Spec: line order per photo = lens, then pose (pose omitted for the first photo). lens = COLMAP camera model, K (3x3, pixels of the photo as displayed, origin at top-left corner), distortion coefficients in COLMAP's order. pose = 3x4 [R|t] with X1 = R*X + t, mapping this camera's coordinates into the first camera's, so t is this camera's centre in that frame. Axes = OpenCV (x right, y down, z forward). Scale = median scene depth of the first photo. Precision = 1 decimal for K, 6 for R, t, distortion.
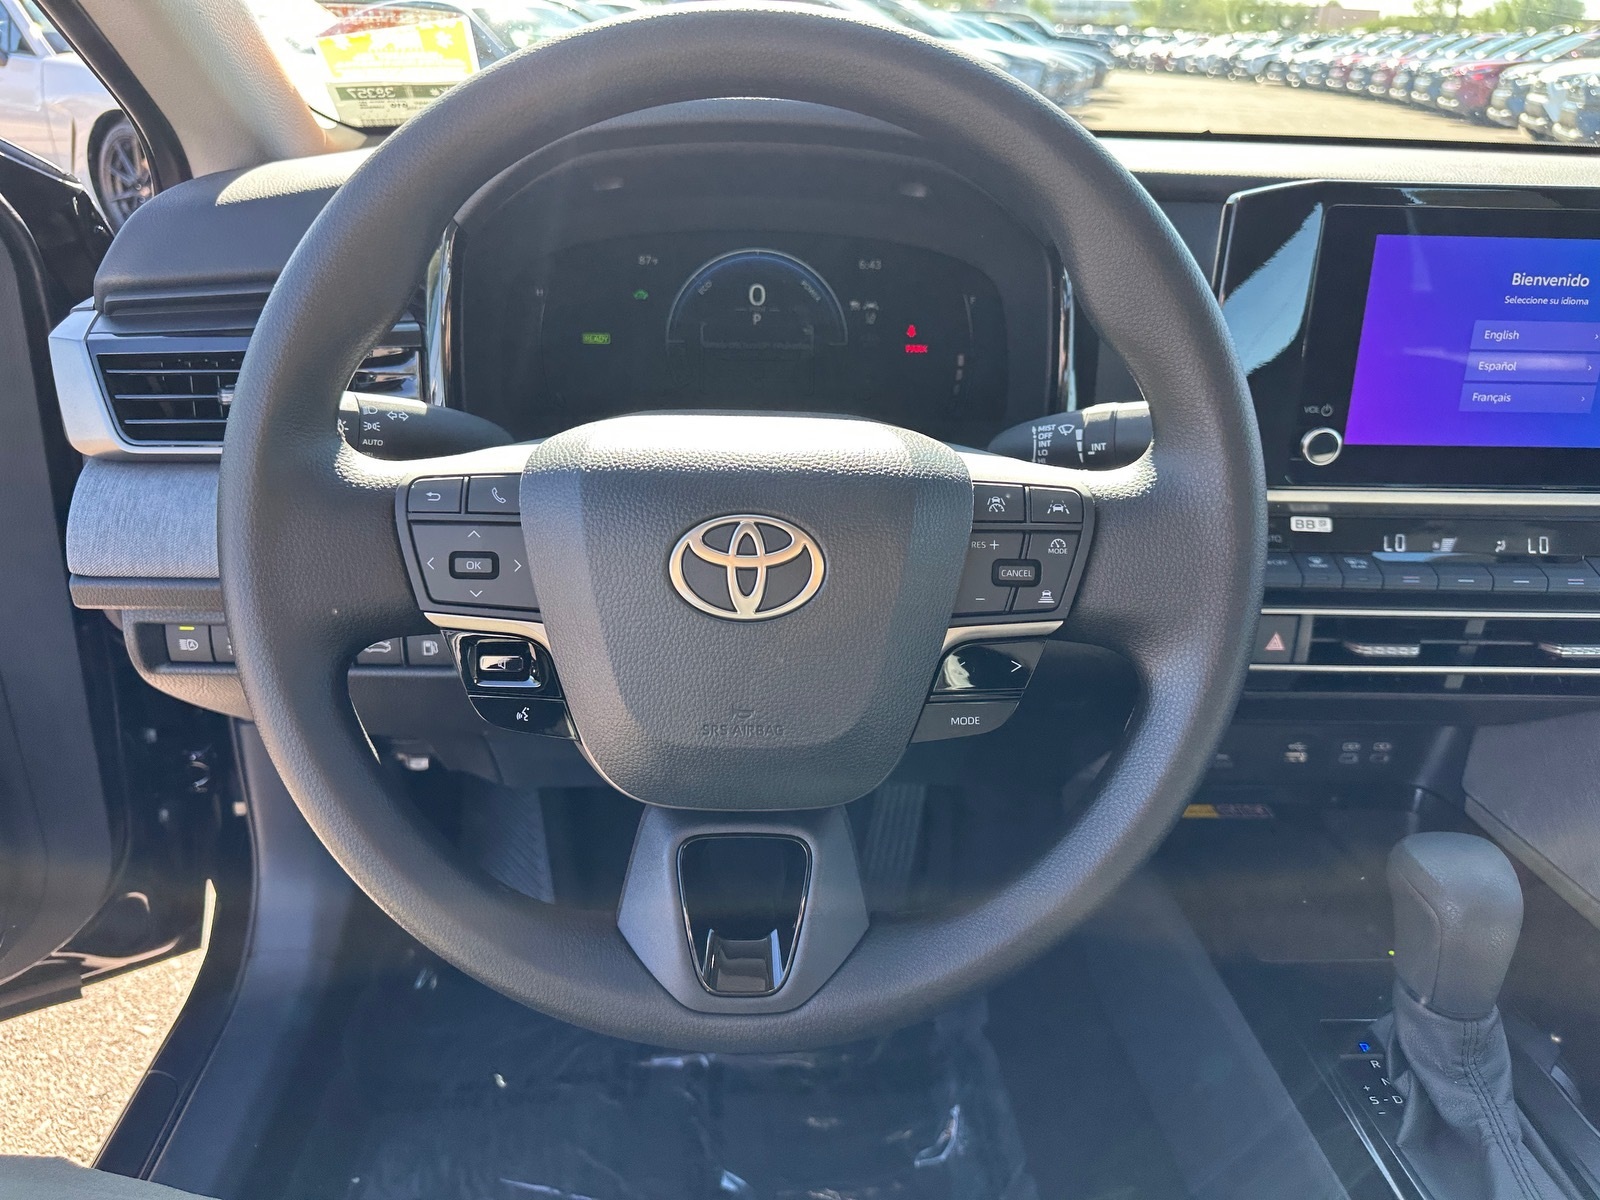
lens RADIAL K [[1163.3, 0, 810.4], [0, 1163.3, 602.2], [0, 0, 1]] dist [0.041100, -0.054489]
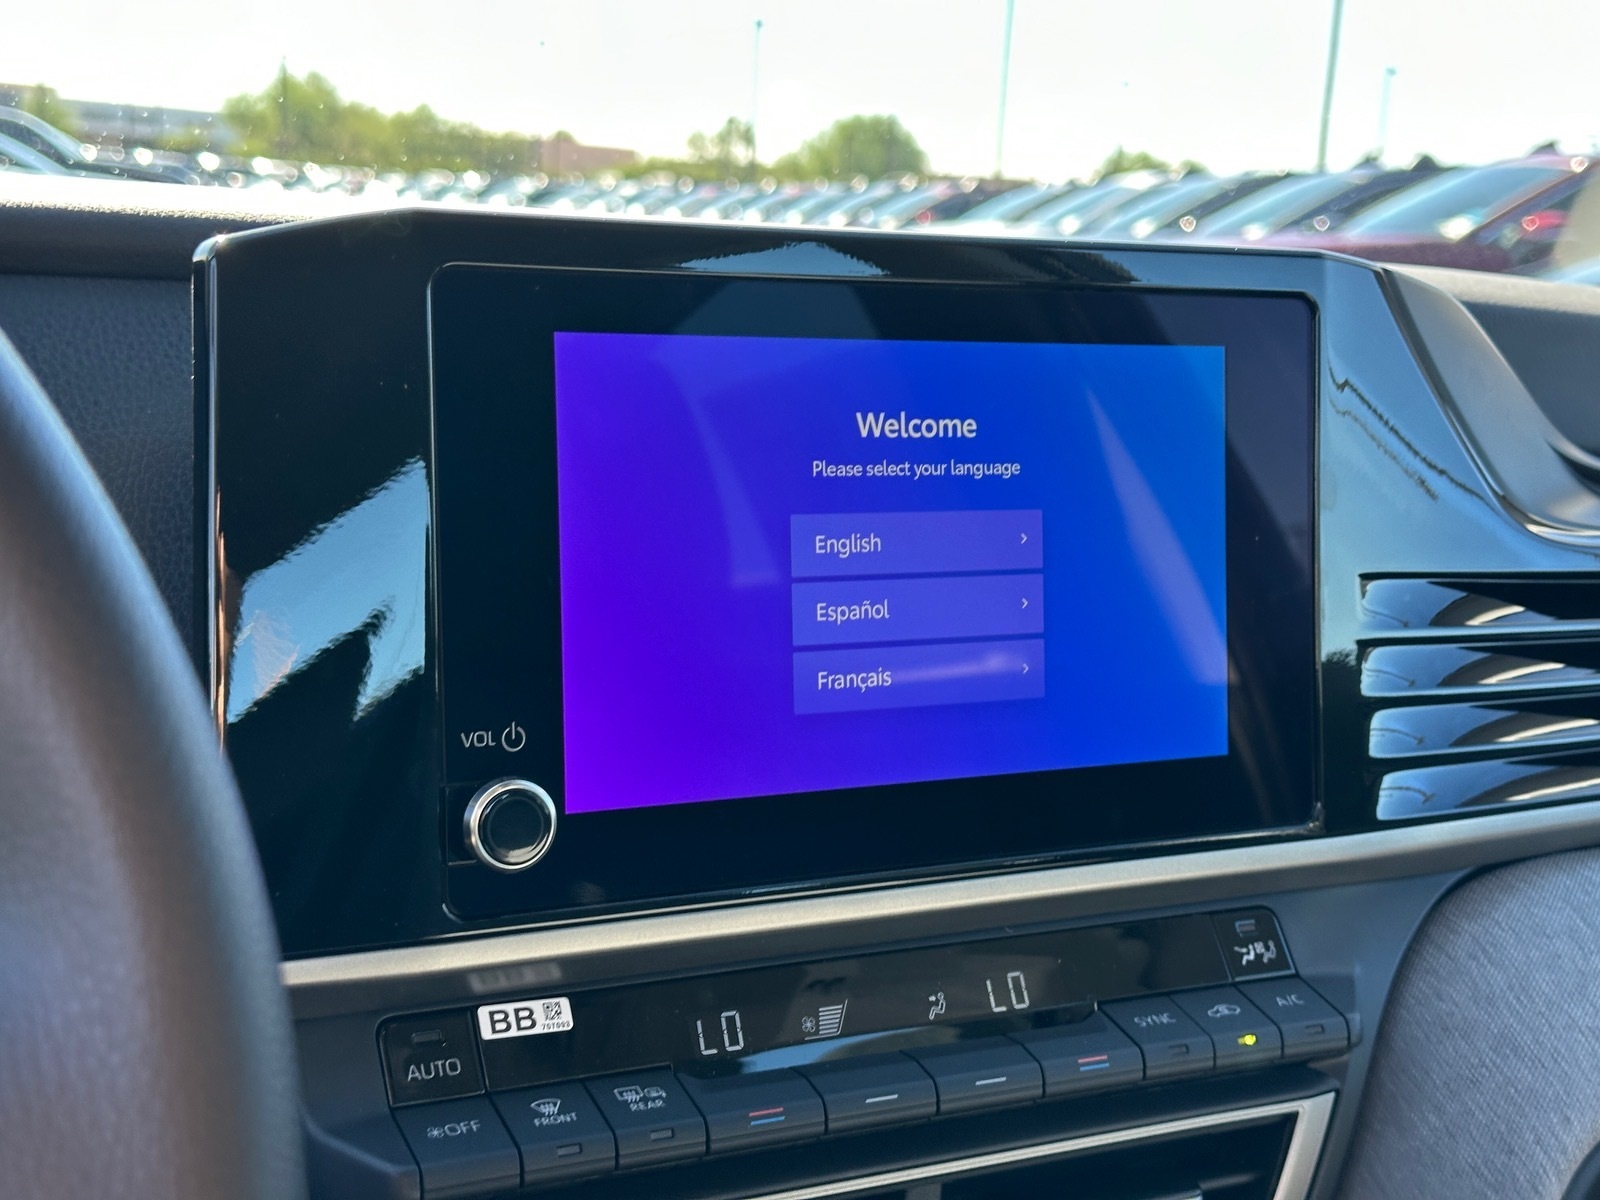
lens RADIAL K [[2288.4, 0, 811.5], [0, 2288.4, 612.4], [0, 0, 1]] dist [0.106021, 0.000000]
pose [[0.883410, -0.059263, 0.464838, 0.160335], [0.176438, 0.961036, -0.212790, -0.015362], [-0.434115, 0.269996, 0.859445, 0.245743]]
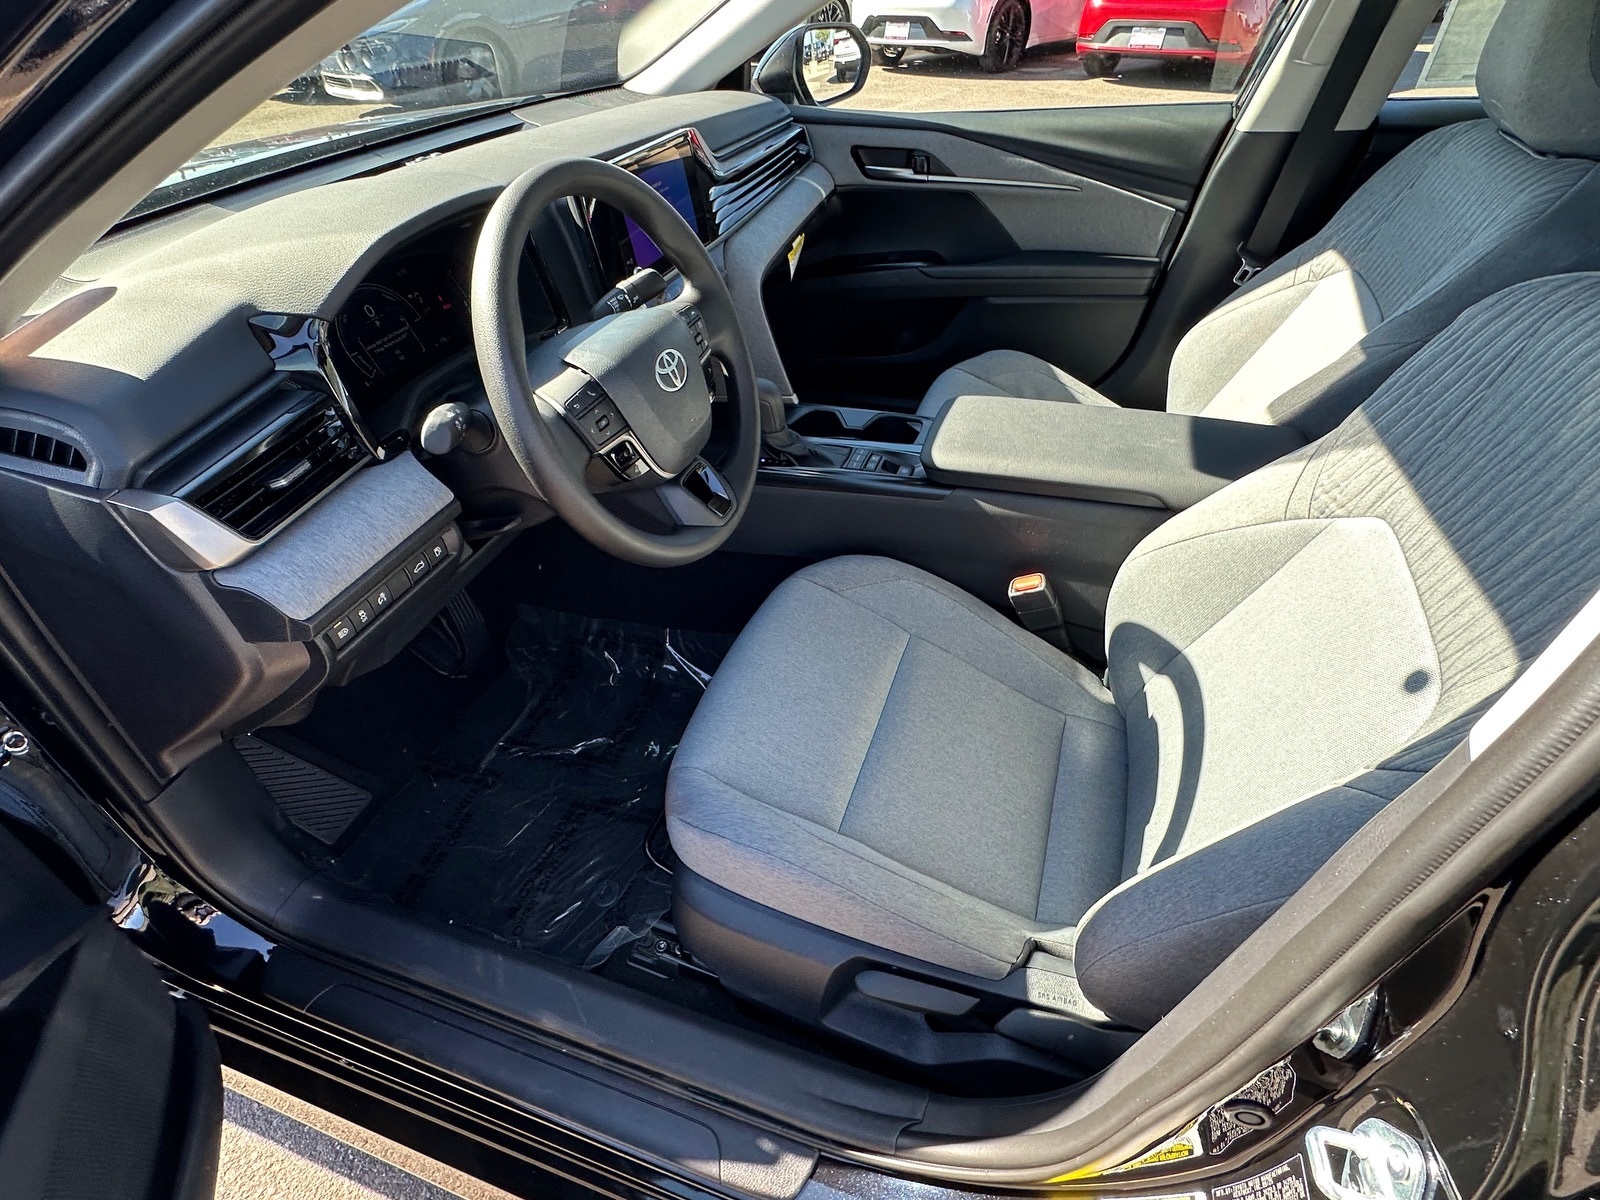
lens RADIAL K [[808.3, 0, 815.4], [0, 808.3, 607.1], [0, 0, 1]] dist [-0.001607, 0.002244]
pose [[0.344590, -0.631083, 0.694976, -1.108048], [0.438213, 0.762845, 0.475433, -0.247718], [-0.830197, 0.140718, 0.539418, -0.164999]]
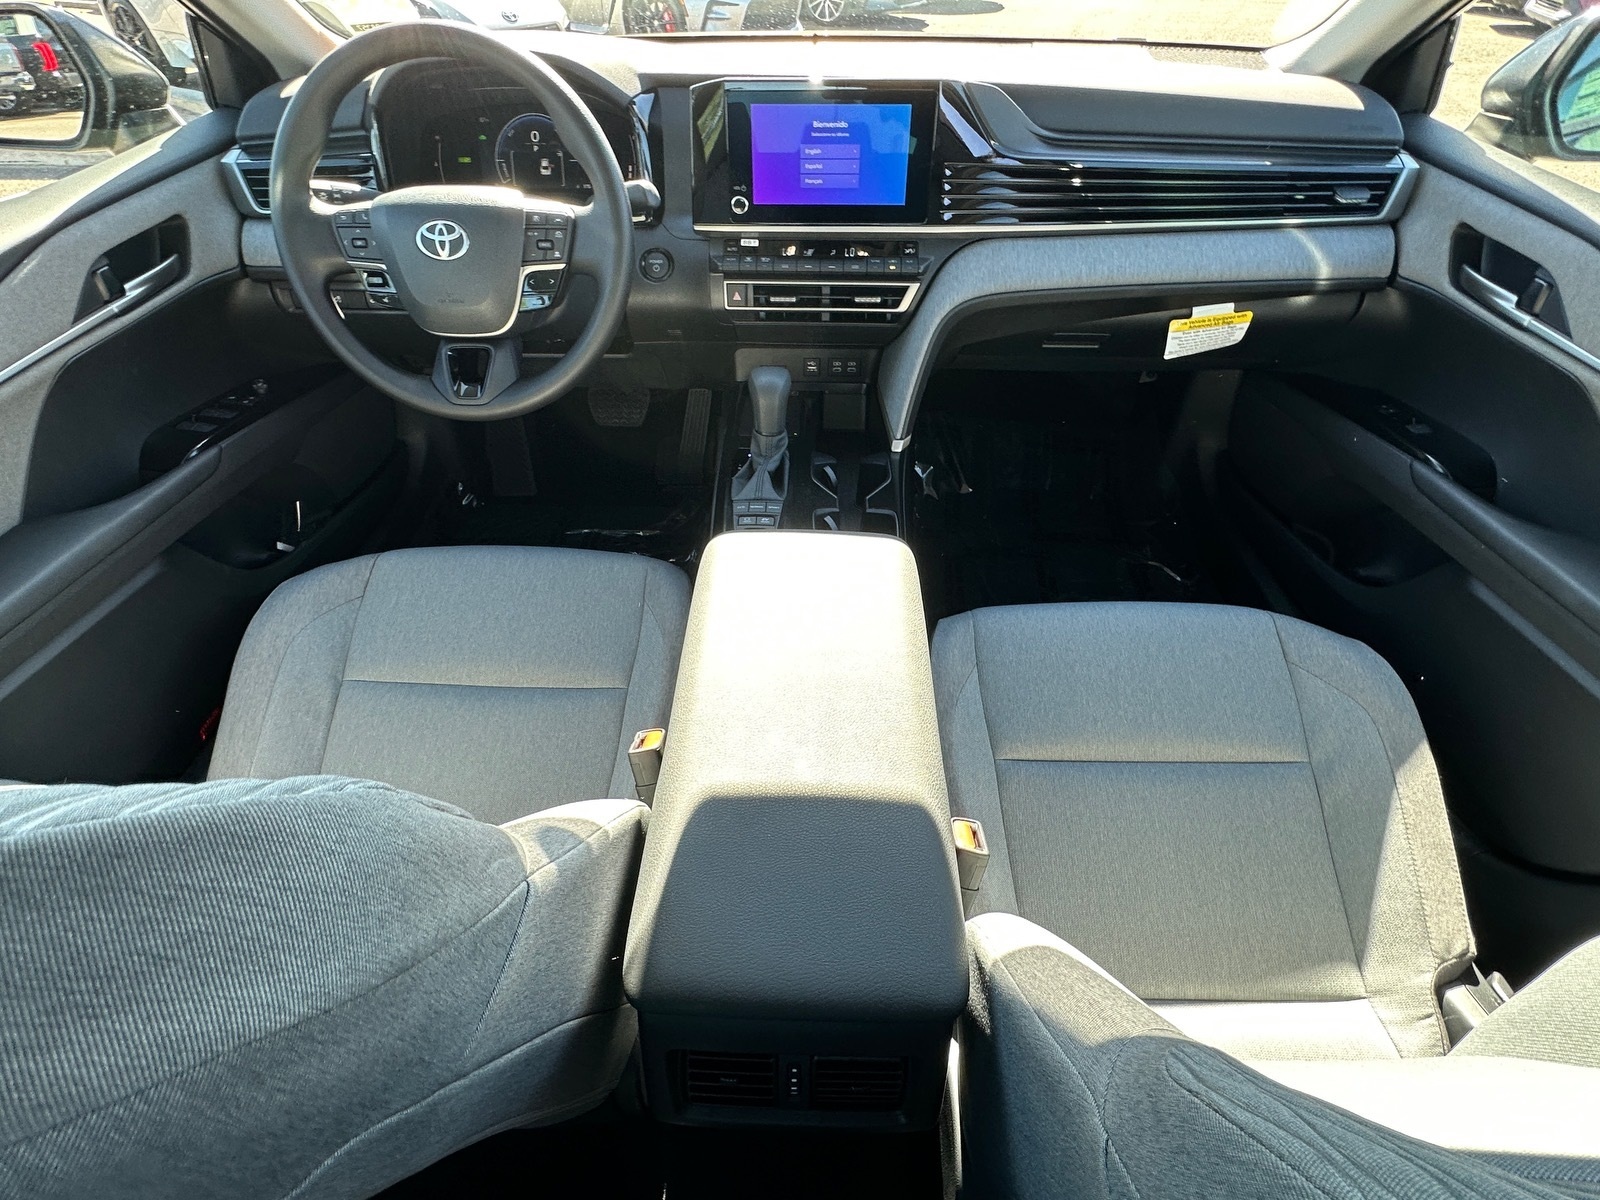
lens RADIAL K [[808.3, 0, 795.9], [0, 808.3, 603.0], [0, 0, 1]] dist [-0.001607, 0.002244]
pose [[0.996939, 0.025093, -0.074052, 0.686098], [-0.004665, 0.964505, 0.264022, 0.211053], [0.078049, -0.262869, 0.961670, -0.770177]]
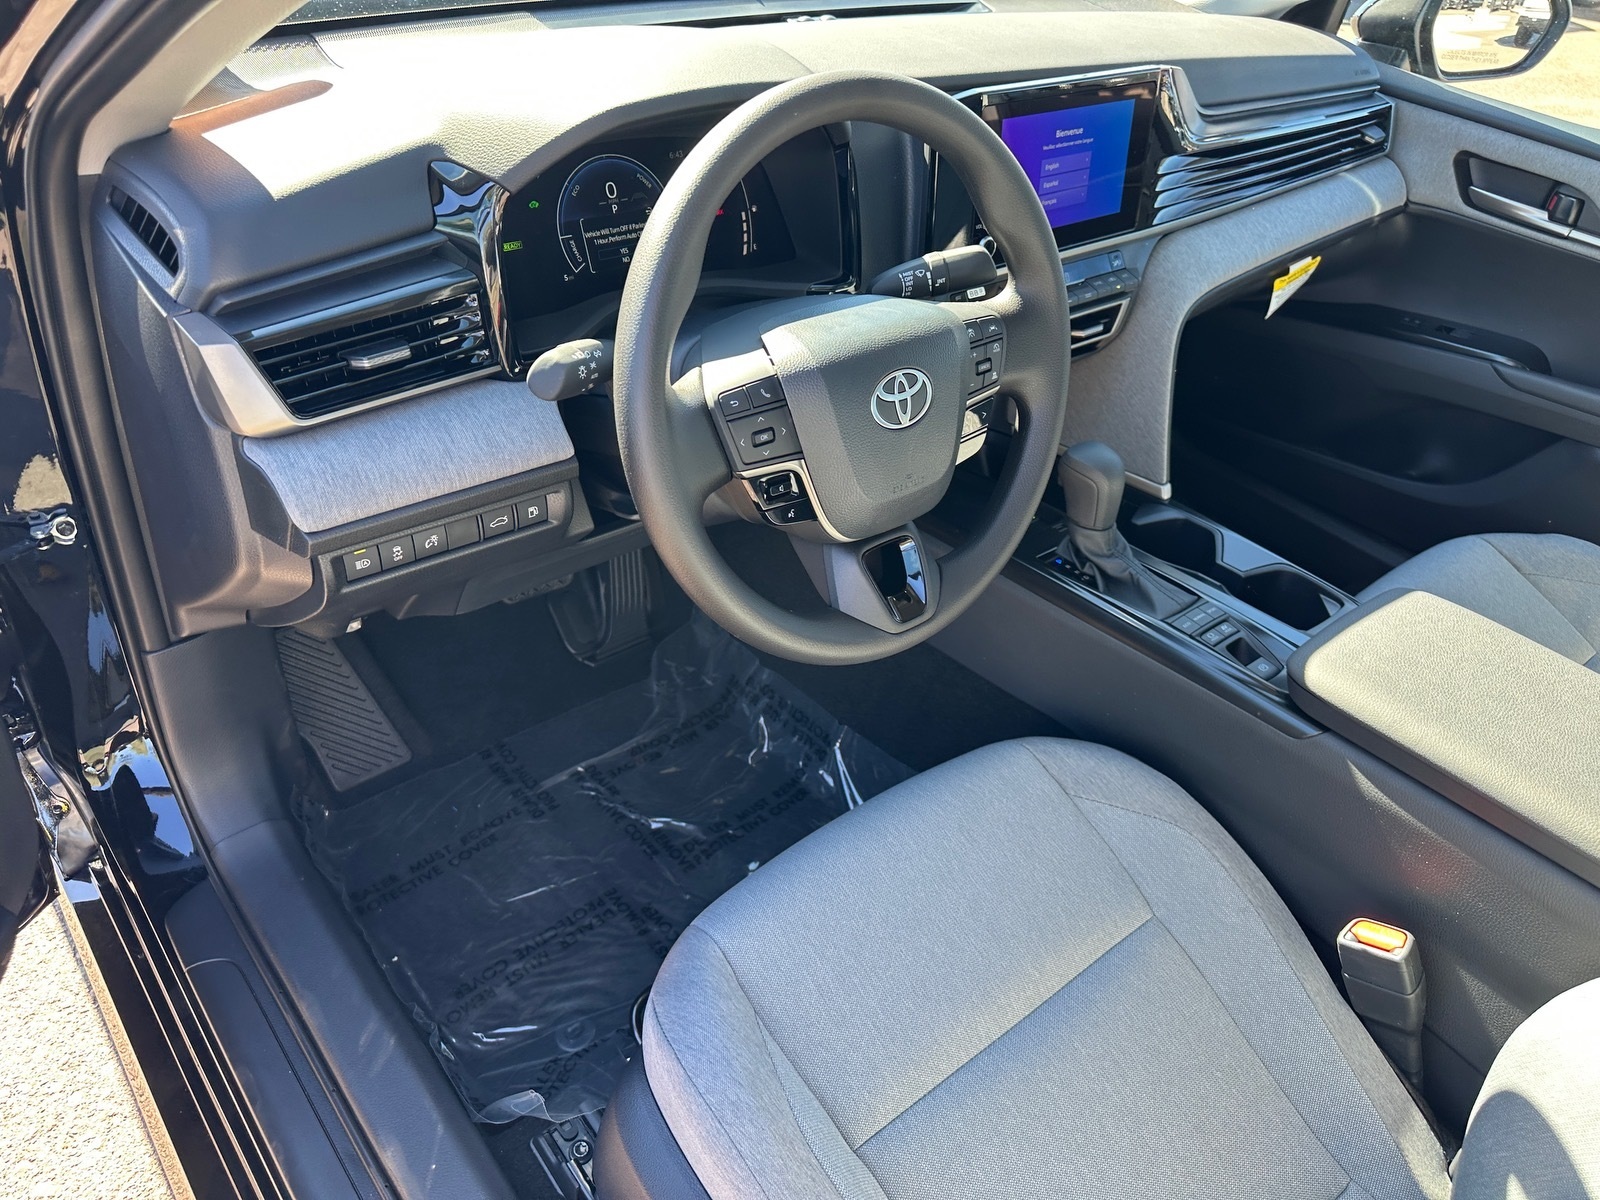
lens RADIAL K [[1163.3, 0, 812.0], [0, 1163.3, 611.5], [0, 0, 1]] dist [0.041100, -0.054489]
pose [[0.785683, -0.340804, 0.516289, -0.851642], [0.200828, 0.929882, 0.308200, -0.216597], [-0.585124, -0.138462, 0.799036, -0.312534]]
